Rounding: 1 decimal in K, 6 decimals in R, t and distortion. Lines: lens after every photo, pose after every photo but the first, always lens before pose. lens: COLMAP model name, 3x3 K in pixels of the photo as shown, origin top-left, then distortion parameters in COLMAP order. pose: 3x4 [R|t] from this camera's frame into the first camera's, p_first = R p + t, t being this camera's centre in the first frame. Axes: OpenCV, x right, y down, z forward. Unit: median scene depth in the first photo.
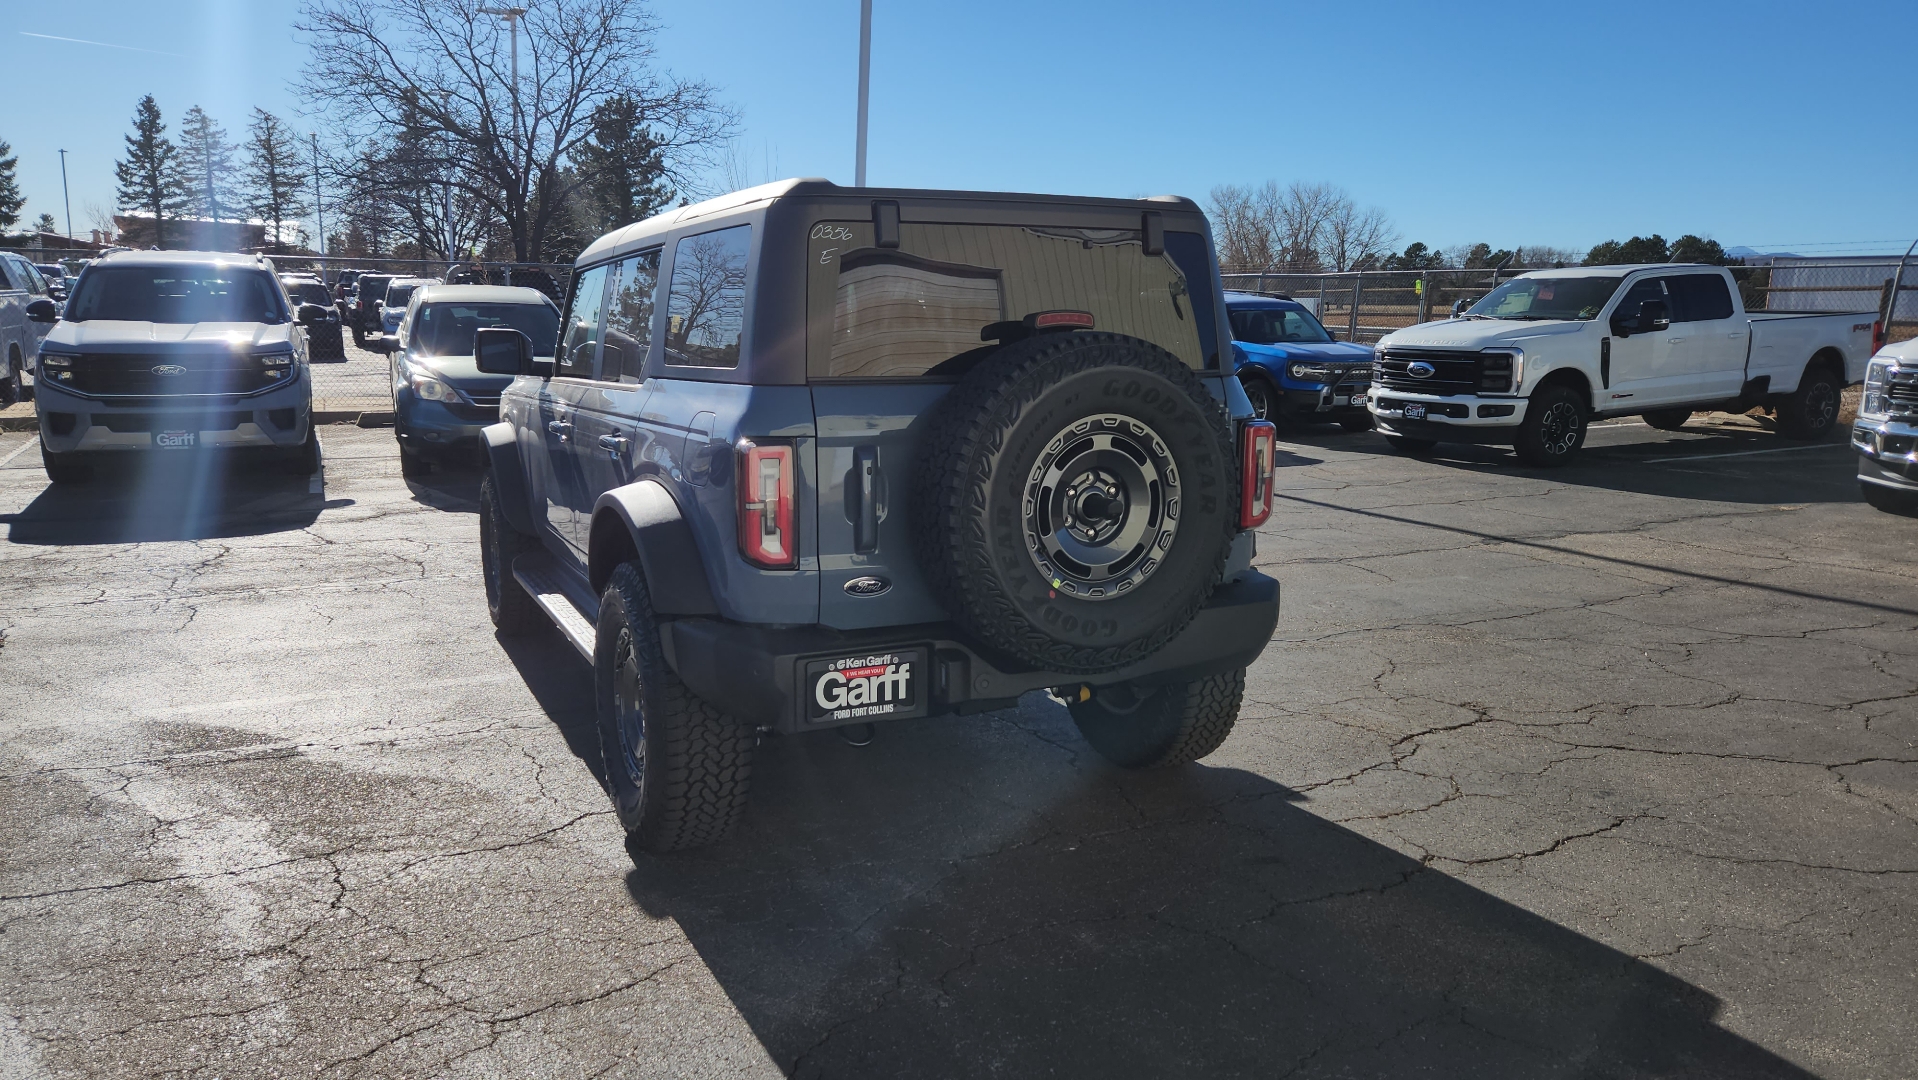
lens RADIAL K [[1280.0, 0, 915.3], [0, 1280.0, 526.3], [0, 0, 1]] dist [0.072659, -0.057742]
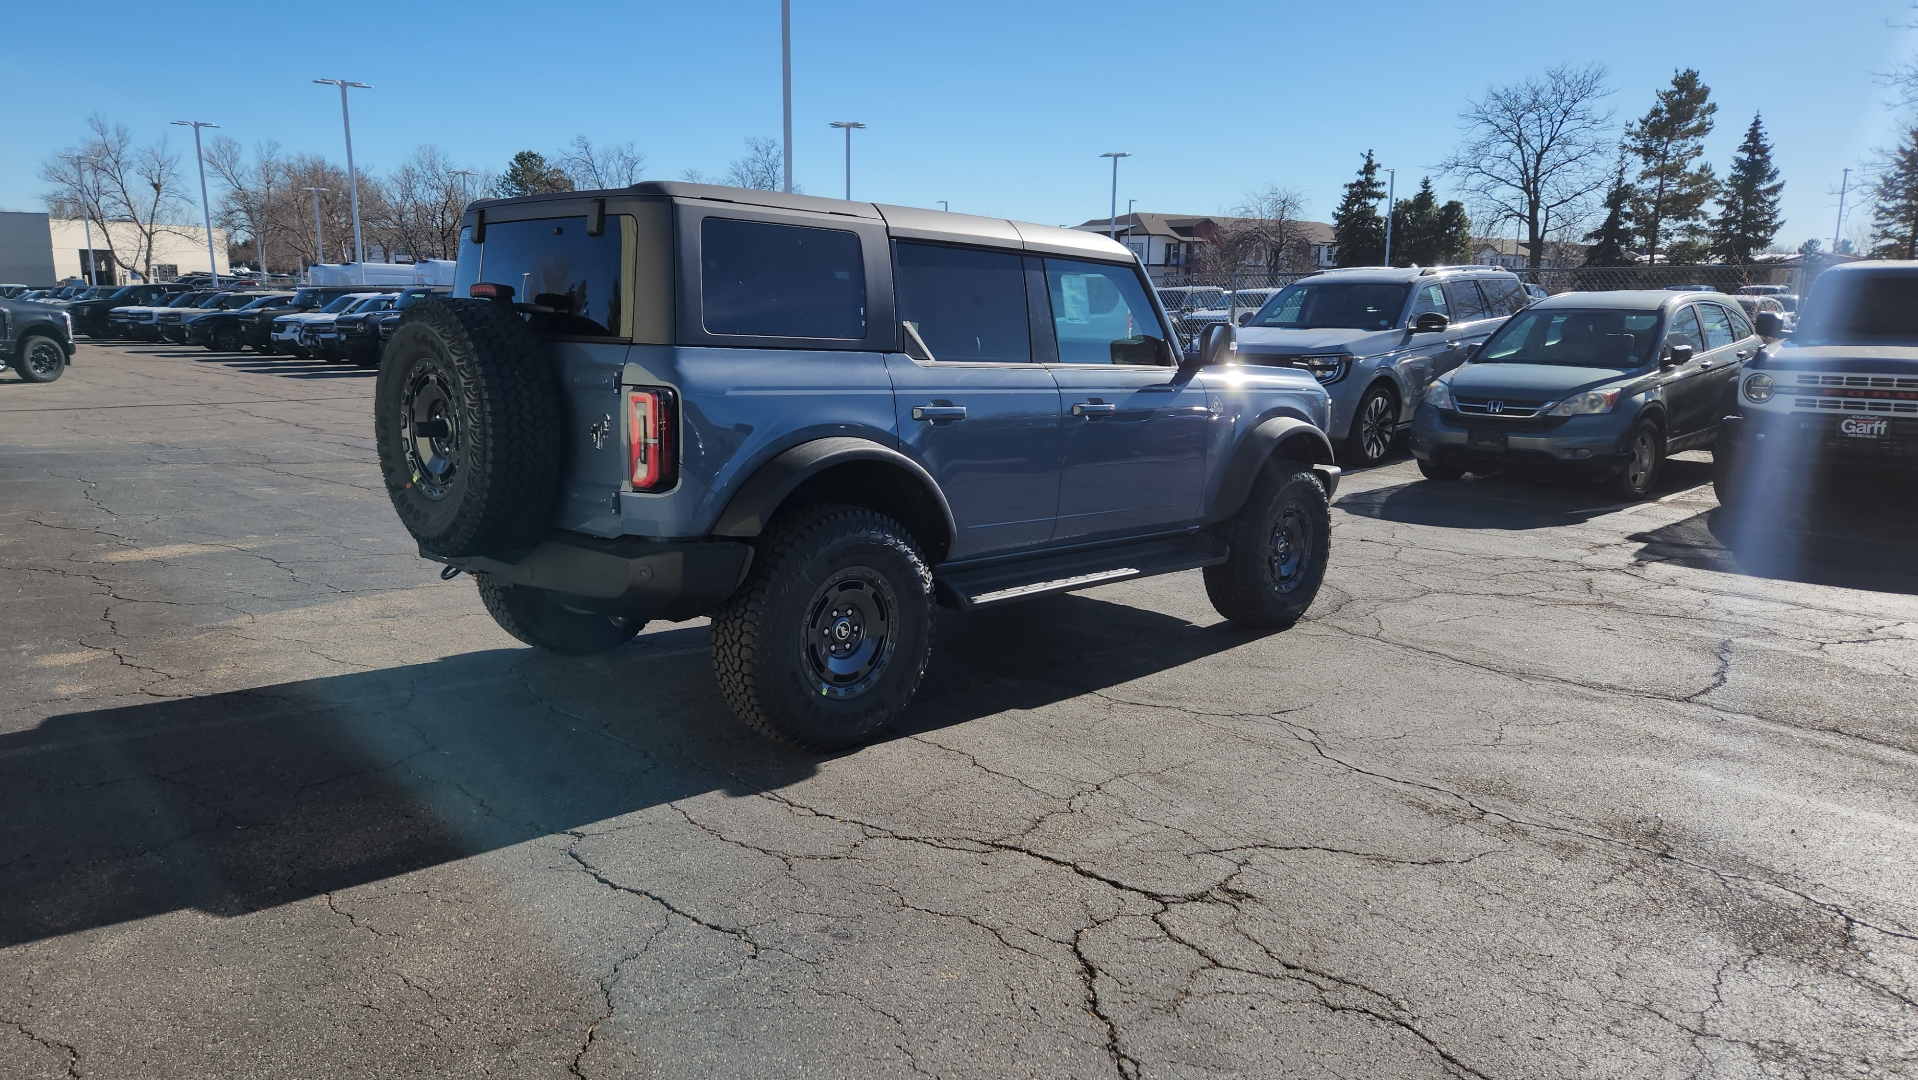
lens RADIAL K [[1284.5, 0, 917.5], [0, 1284.5, 517.6], [0, 0, 1]] dist [0.067095, -0.051657]
pose [[0.332230, 0.143663, -0.932193, 0.385349], [-0.166955, 0.981683, 0.091788, -0.032165], [0.928305, 0.125140, 0.350129, 0.245057]]
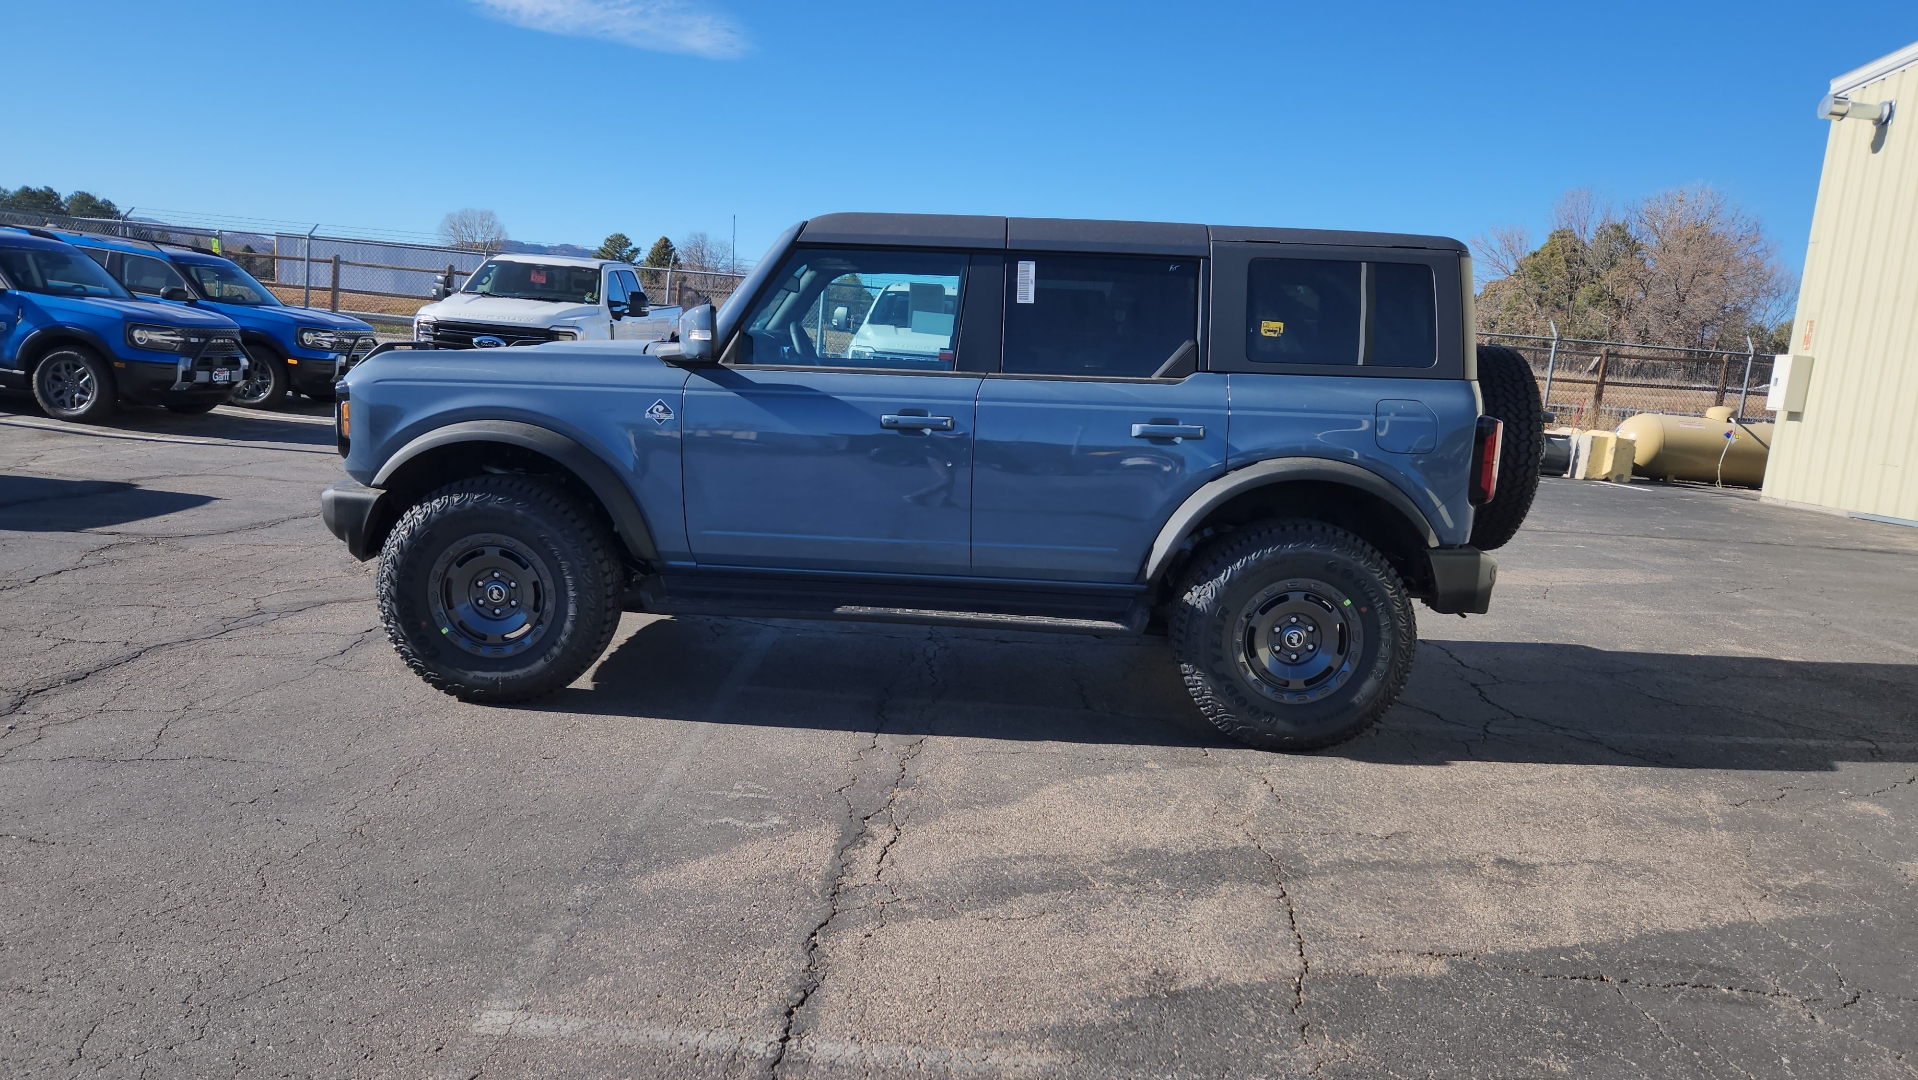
lens RADIAL K [[1280.0, 0, 924.1], [0, 1280.0, 533.1], [0, 0, 1]] dist [0.072659, -0.057742]
pose [[0.451340, -0.115370, 0.884863, -0.422147], [0.085472, 0.992637, 0.085825, -0.028564], [-0.888249, 0.036895, 0.457877, 0.216201]]
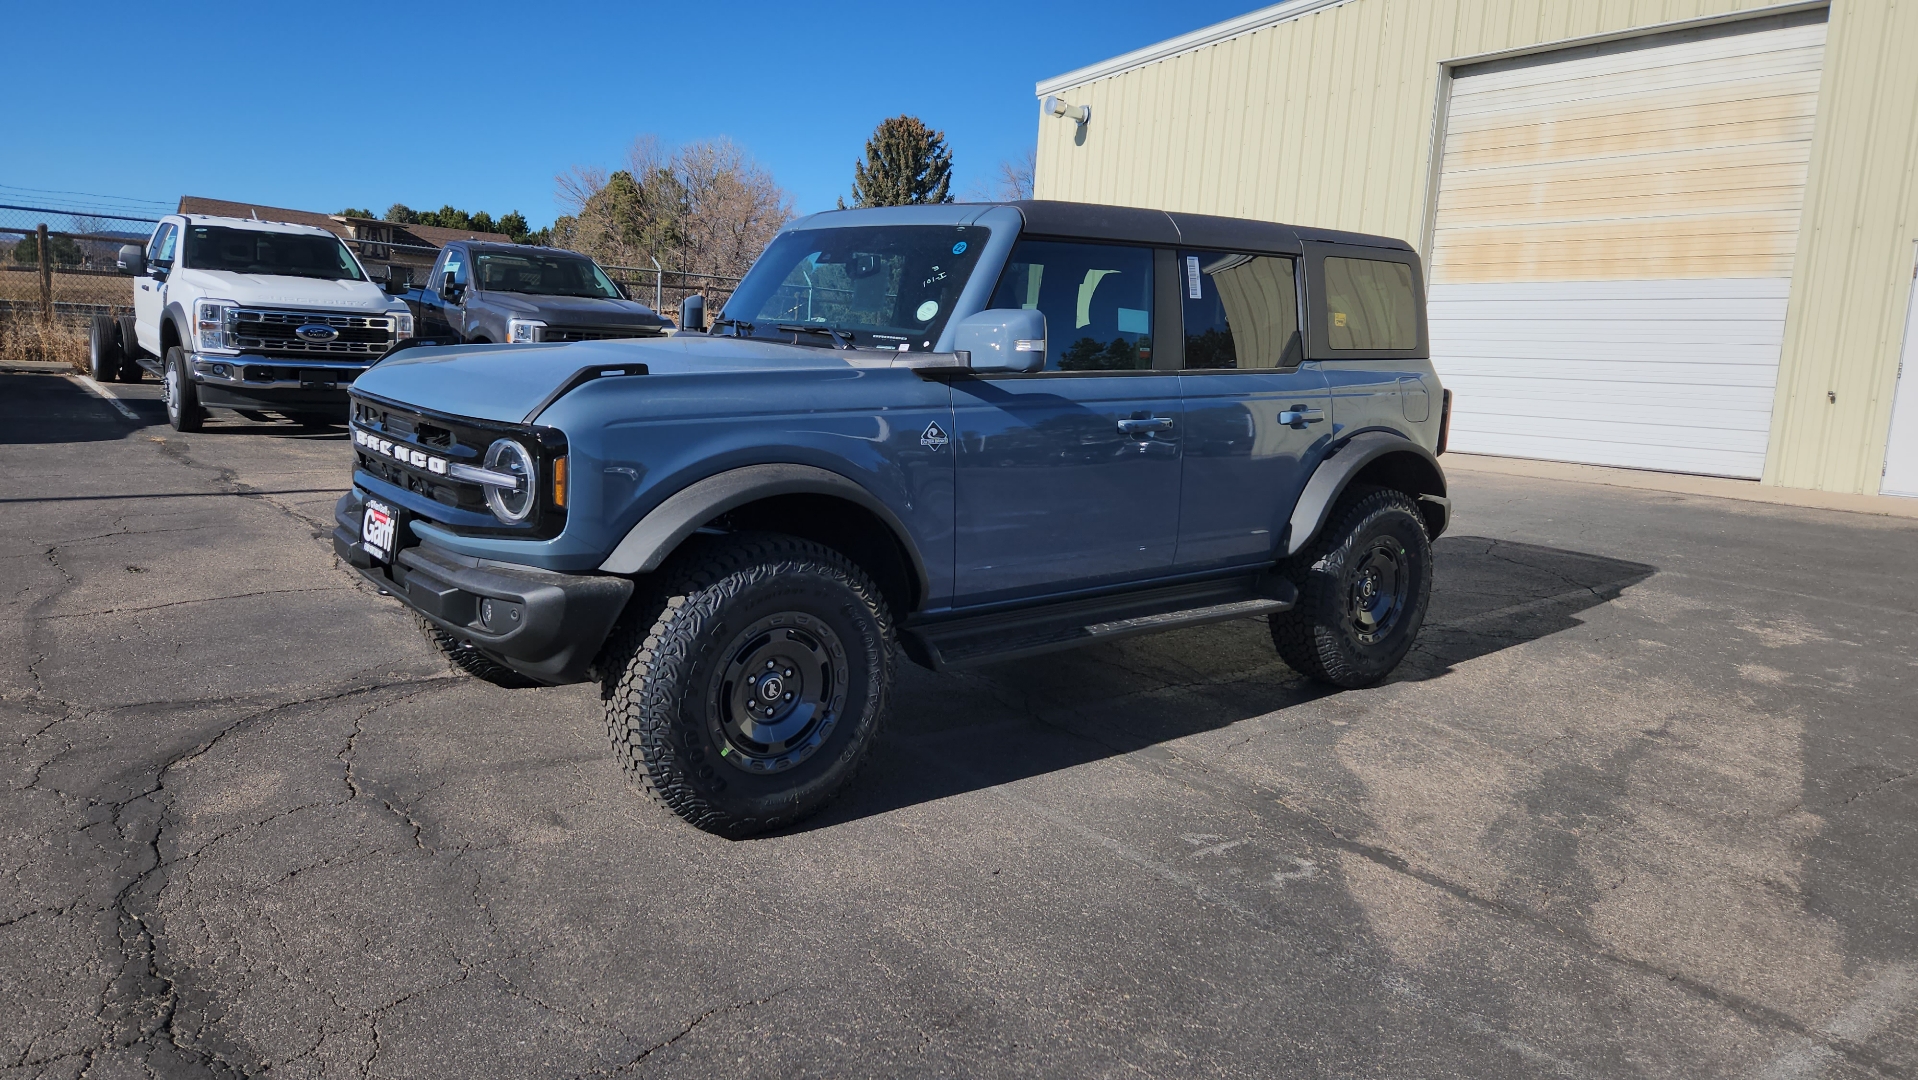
lens RADIAL K [[1280.0, 0, 925.7], [0, 1280.0, 513.5], [0, 0, 1]] dist [0.072659, -0.057742]
pose [[-0.229039, -0.163283, 0.959625, -0.423593], [0.102400, 0.976320, 0.190564, -0.077148], [-0.968016, 0.141912, -0.206895, 0.510842]]
